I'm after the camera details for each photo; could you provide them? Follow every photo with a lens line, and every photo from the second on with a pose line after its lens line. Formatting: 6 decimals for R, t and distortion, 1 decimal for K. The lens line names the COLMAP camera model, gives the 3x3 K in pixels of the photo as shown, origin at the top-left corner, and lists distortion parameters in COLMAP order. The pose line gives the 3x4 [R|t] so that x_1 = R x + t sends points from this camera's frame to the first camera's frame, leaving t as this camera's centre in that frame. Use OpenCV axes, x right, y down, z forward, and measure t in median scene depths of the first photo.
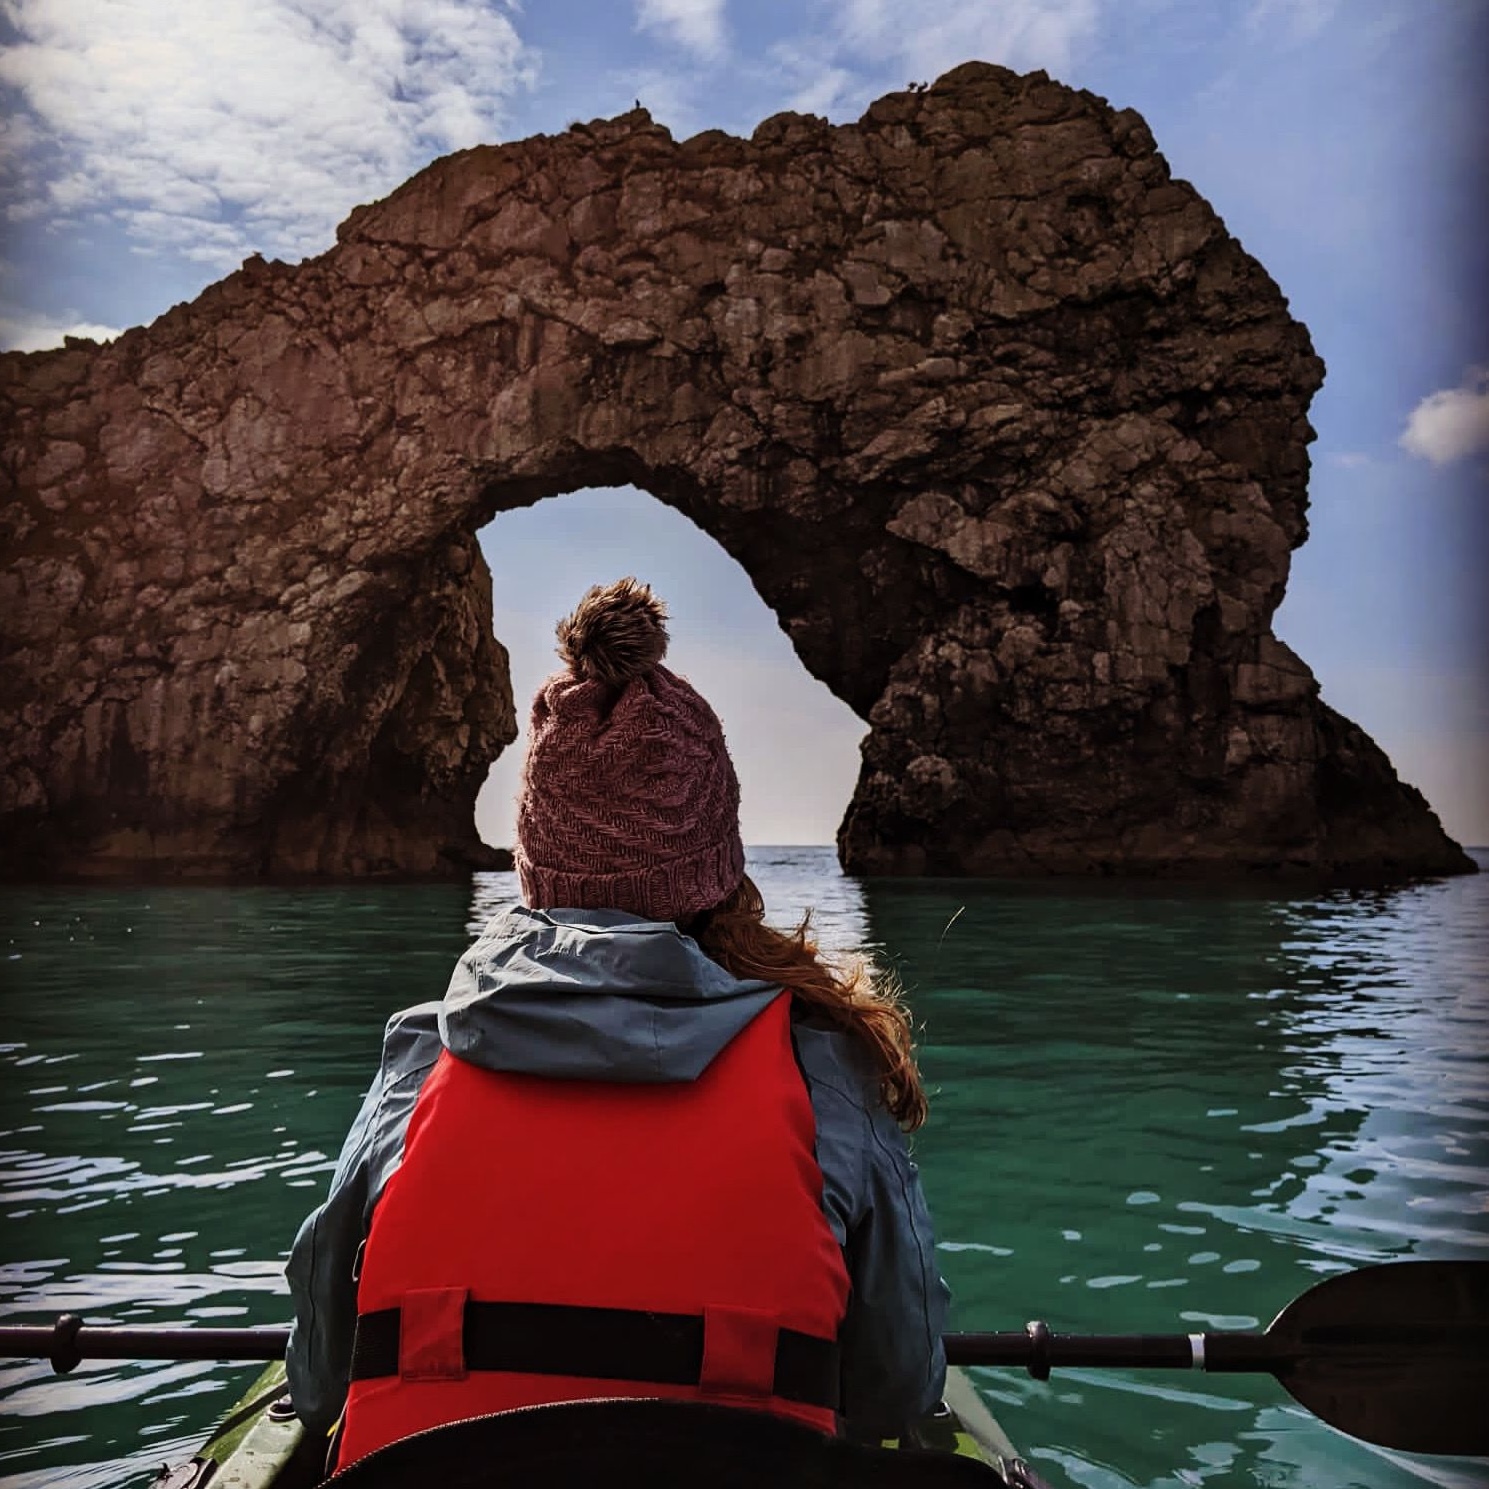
lens RADIAL K [[1426.3, 0, 744.2], [0, 1426.3, 748.4], [0, 0, 1]] dist [0.071175, -0.007993]
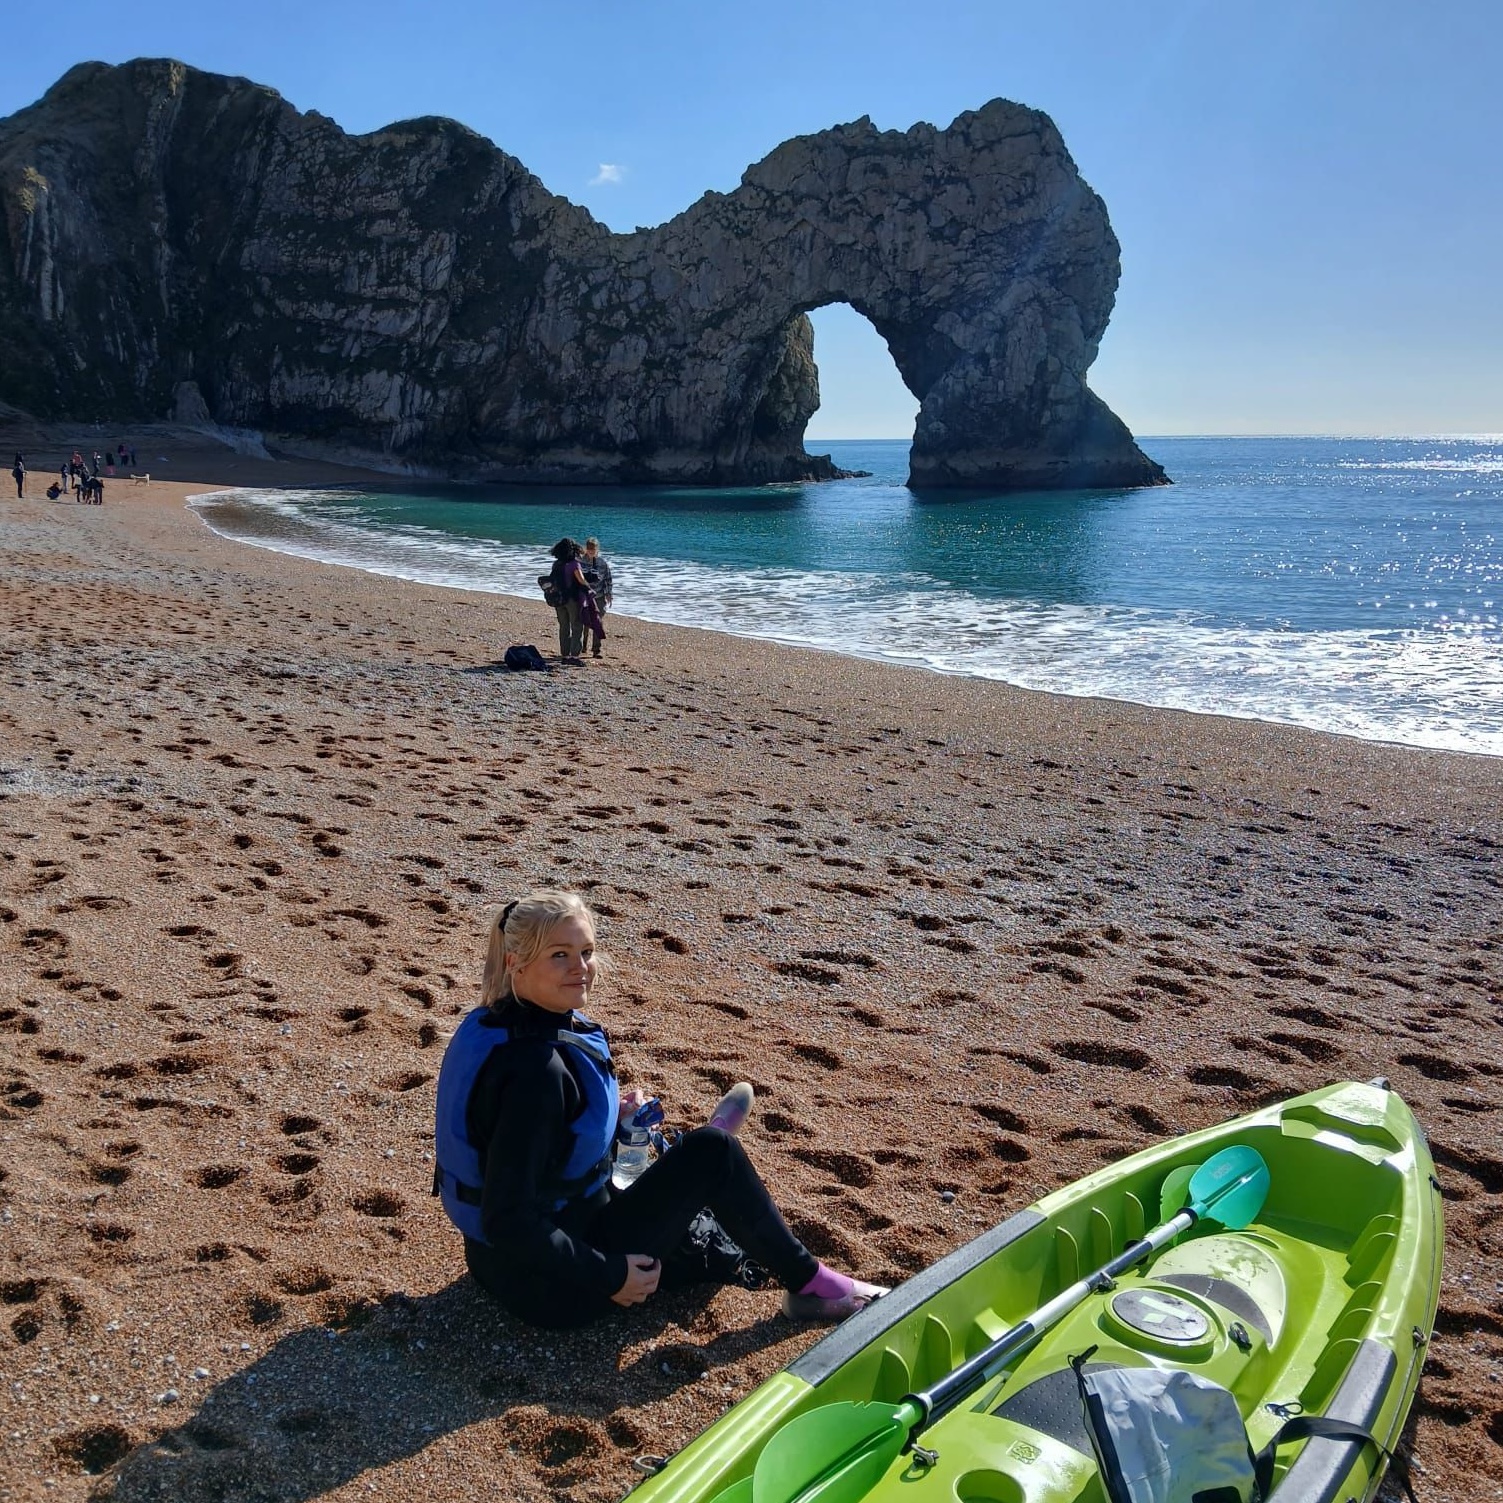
lens RADIAL K [[1439.8, 0, 750.7], [0, 1439.8, 751.3], [0, 0, 1]] dist [0.071175, -0.007993]
pose [[0.935162, 0.071456, -0.346937, 0.681040], [0.024506, 0.964043, 0.264613, -0.108736], [0.353371, -0.255958, 0.899786, -1.481626]]
